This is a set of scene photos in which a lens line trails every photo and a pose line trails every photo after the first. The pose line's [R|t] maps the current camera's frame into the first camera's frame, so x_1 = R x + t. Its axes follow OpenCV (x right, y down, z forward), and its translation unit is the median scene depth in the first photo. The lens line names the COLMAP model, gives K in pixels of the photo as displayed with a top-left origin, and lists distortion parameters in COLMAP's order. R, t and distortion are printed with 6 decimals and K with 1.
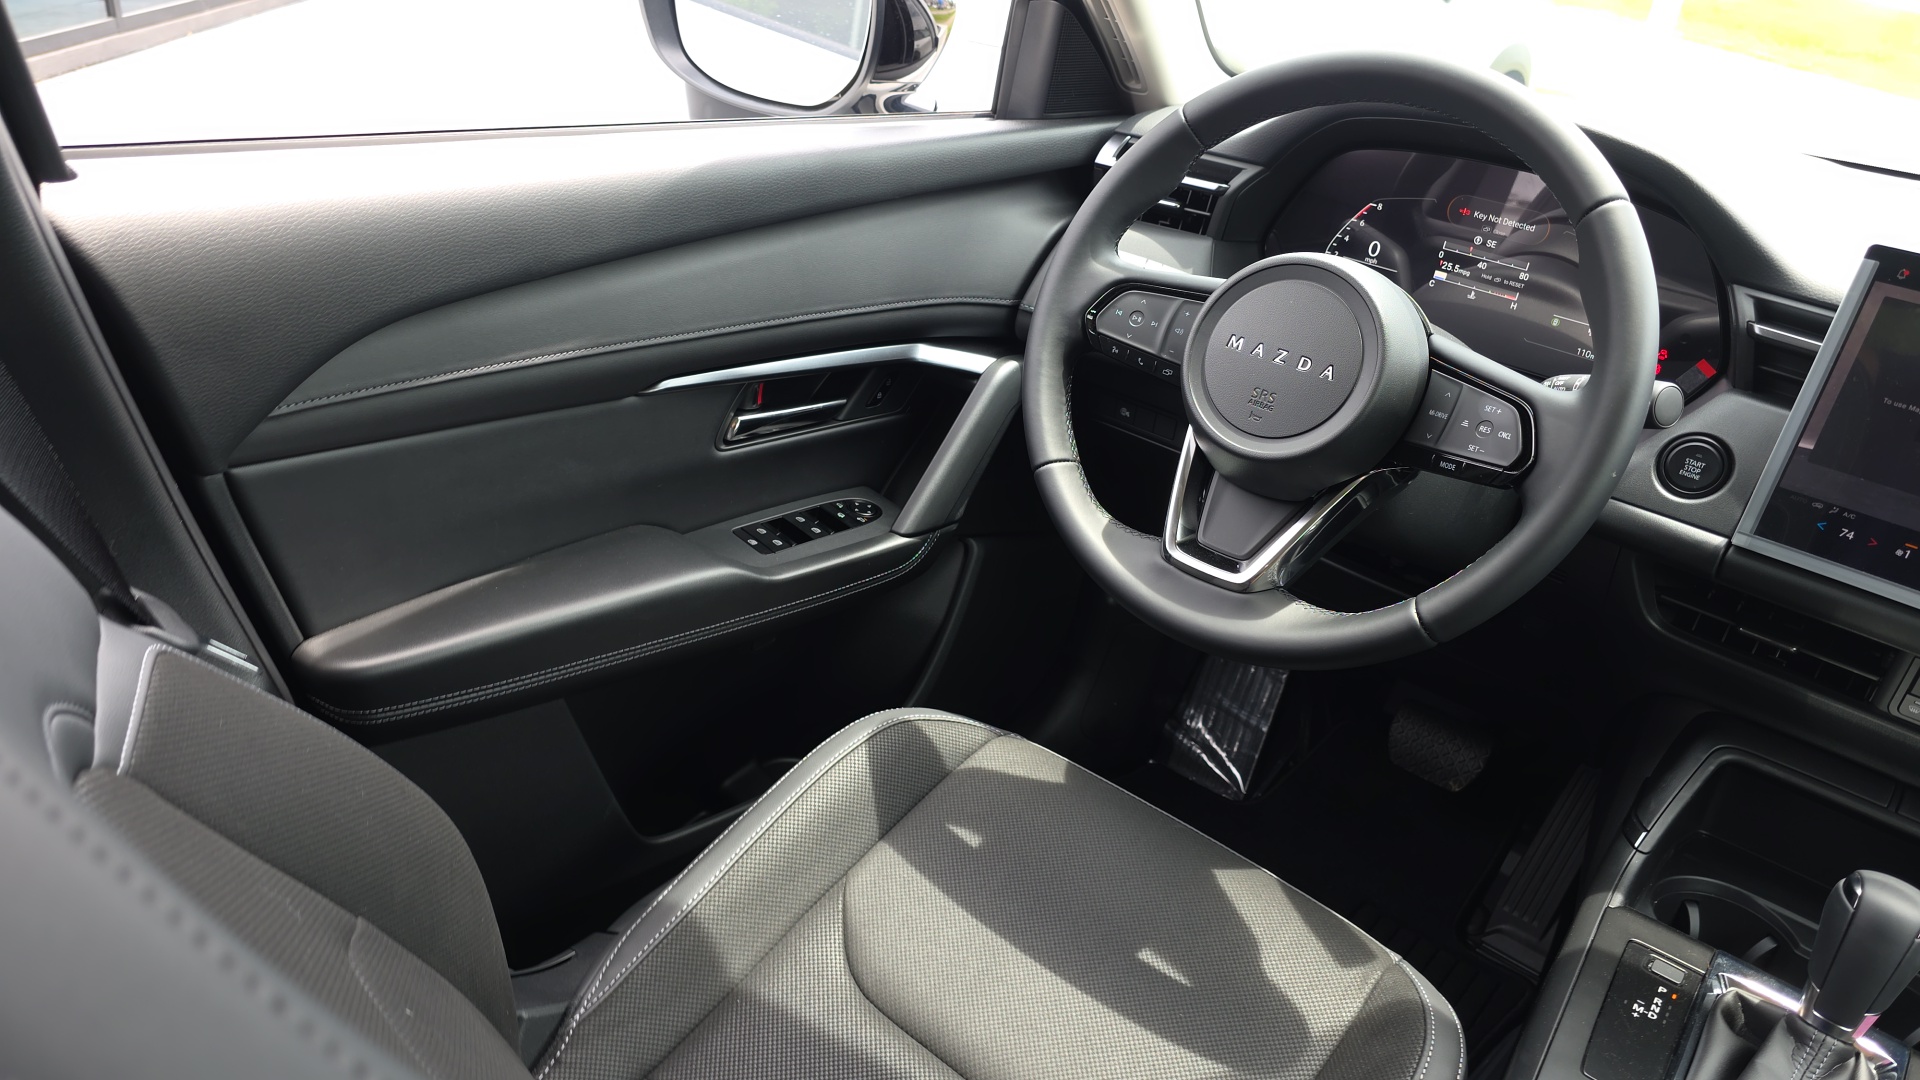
lens RADIAL K [[1298.4, 0, 926.5], [0, 1298.4, 544.8], [0, 0, 1]] dist [0.054616, -0.065055]
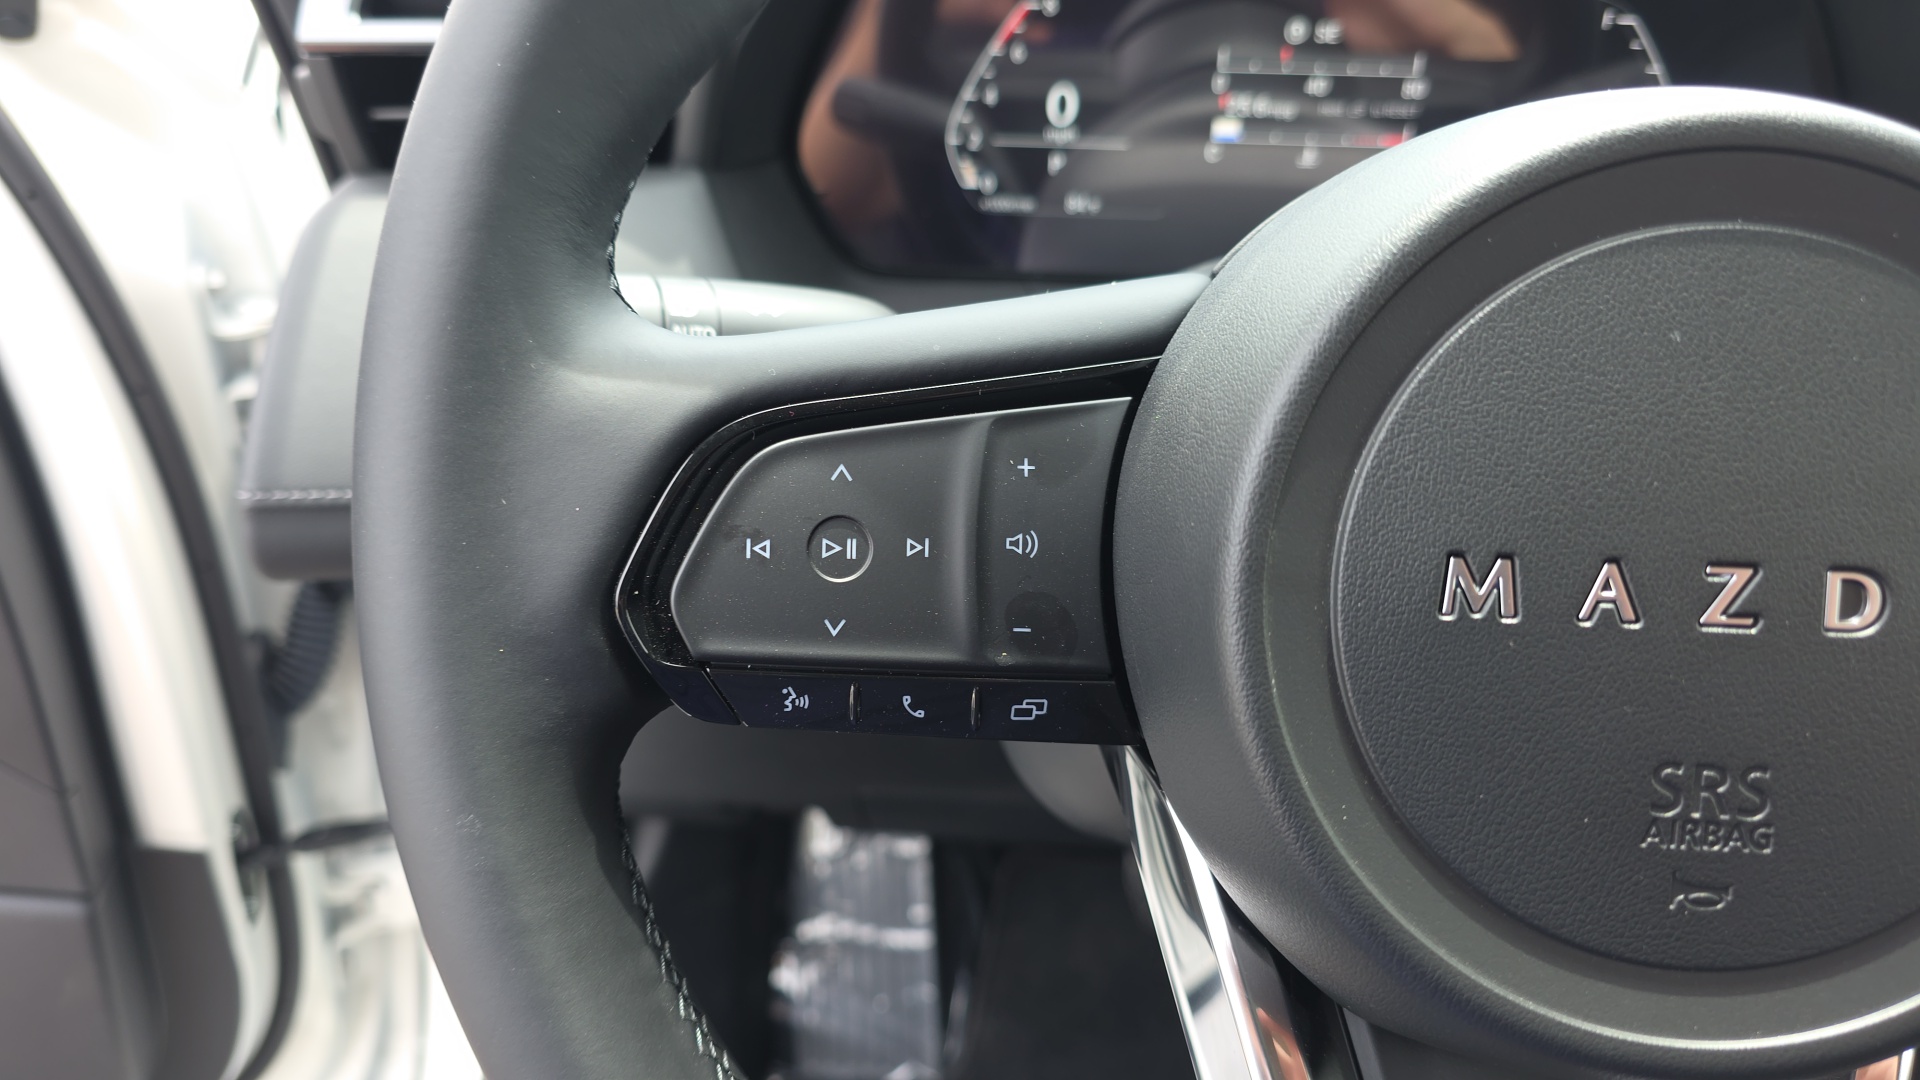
lens RADIAL K [[1345.4, 0, 934.6], [0, 1345.4, 518.6], [0, 0, 1]] dist [-0.003316, -0.002548]
pose [[0.803634, -0.353825, 0.478519, 0.061421], [0.339879, 0.932909, 0.119009, -0.200822], [-0.488523, 0.066999, 0.869975, 0.778233]]
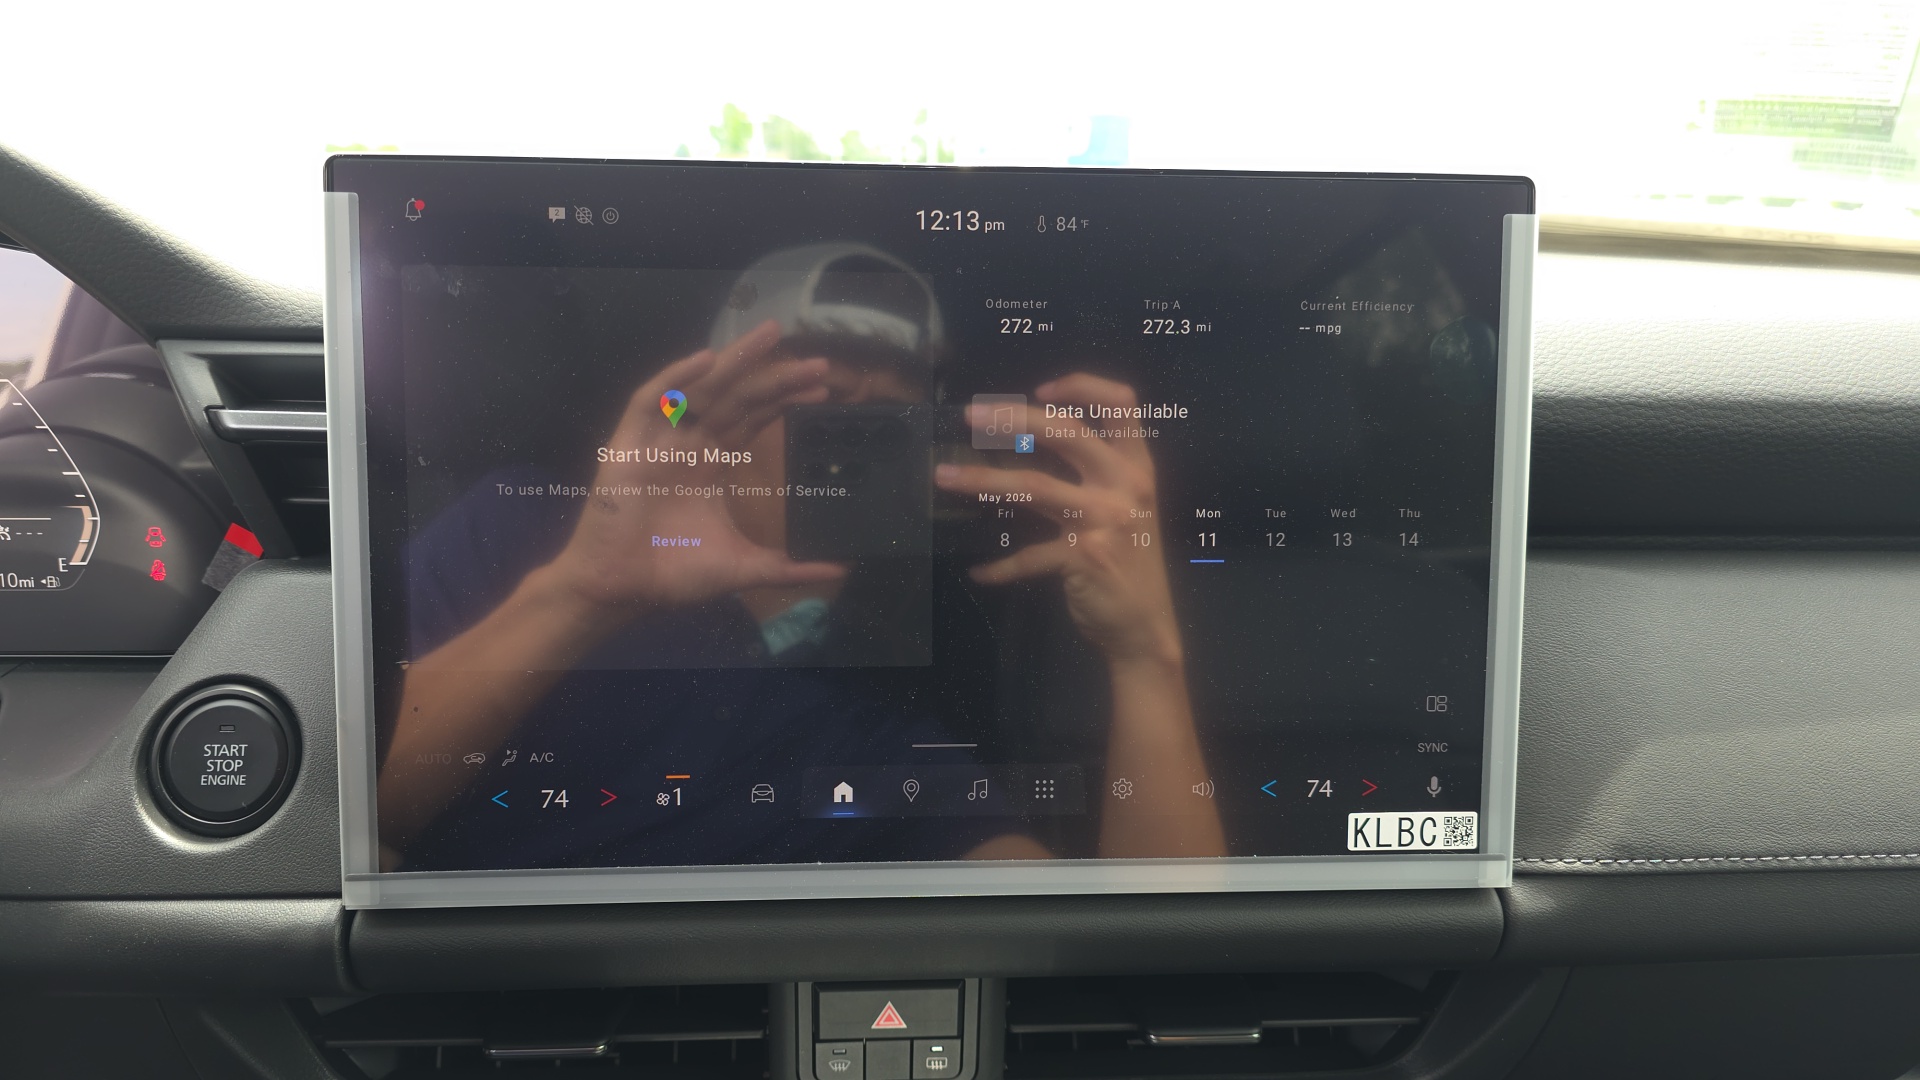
lens RADIAL K [[1316.8, 0, 940.9], [0, 1316.8, 535.7], [0, 0, 1]] dist [0.051715, -0.074605]
pose [[0.706721, -0.246595, 0.663127, 0.479336], [0.384517, 0.920651, -0.067436, -0.008773], [-0.593879, 0.302642, 0.745463, 0.524584]]
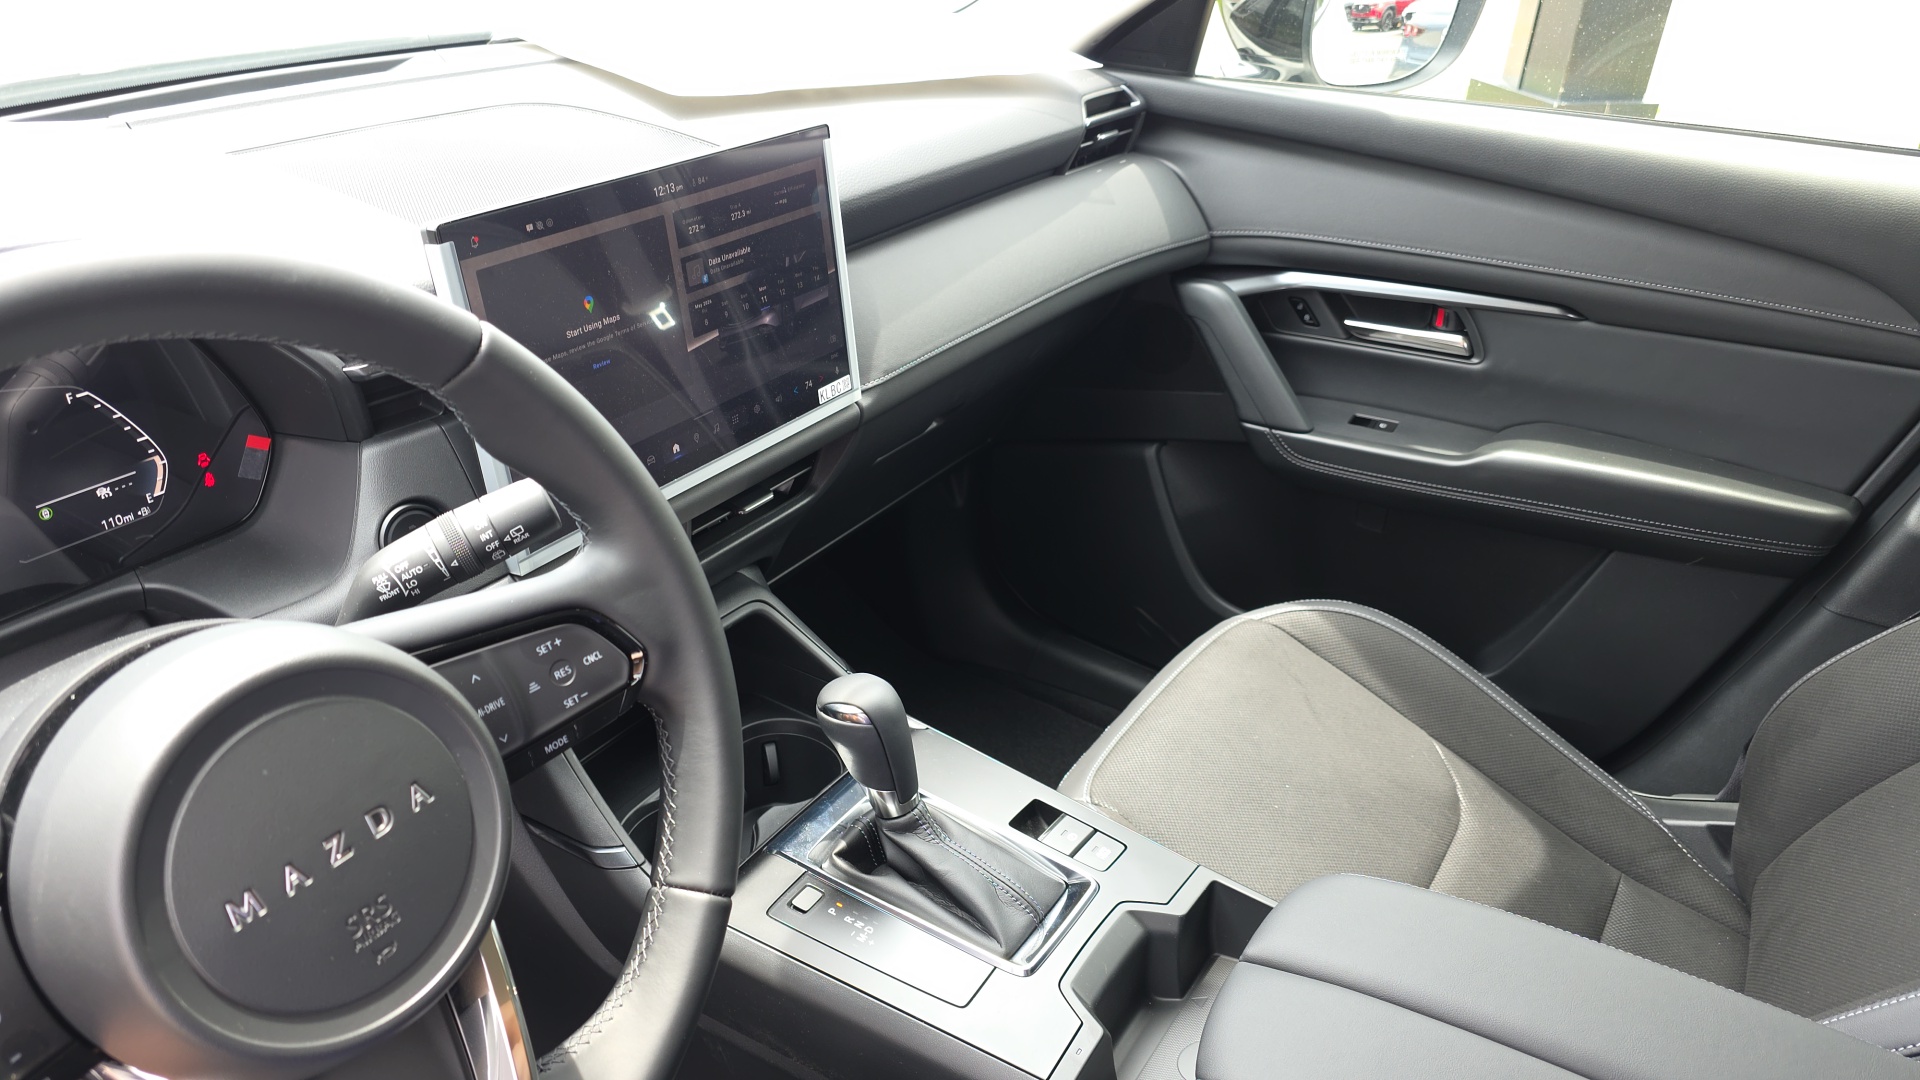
lens RADIAL K [[1298.4, 0, 926.5], [0, 1298.4, 544.8], [0, 0, 1]] dist [0.054616, -0.065055]
pose [[-0.113986, -0.590361, 0.799050, -0.091631], [0.424533, 0.698218, 0.576423, -0.384211], [-0.898209, 0.404927, 0.171041, 0.578467]]
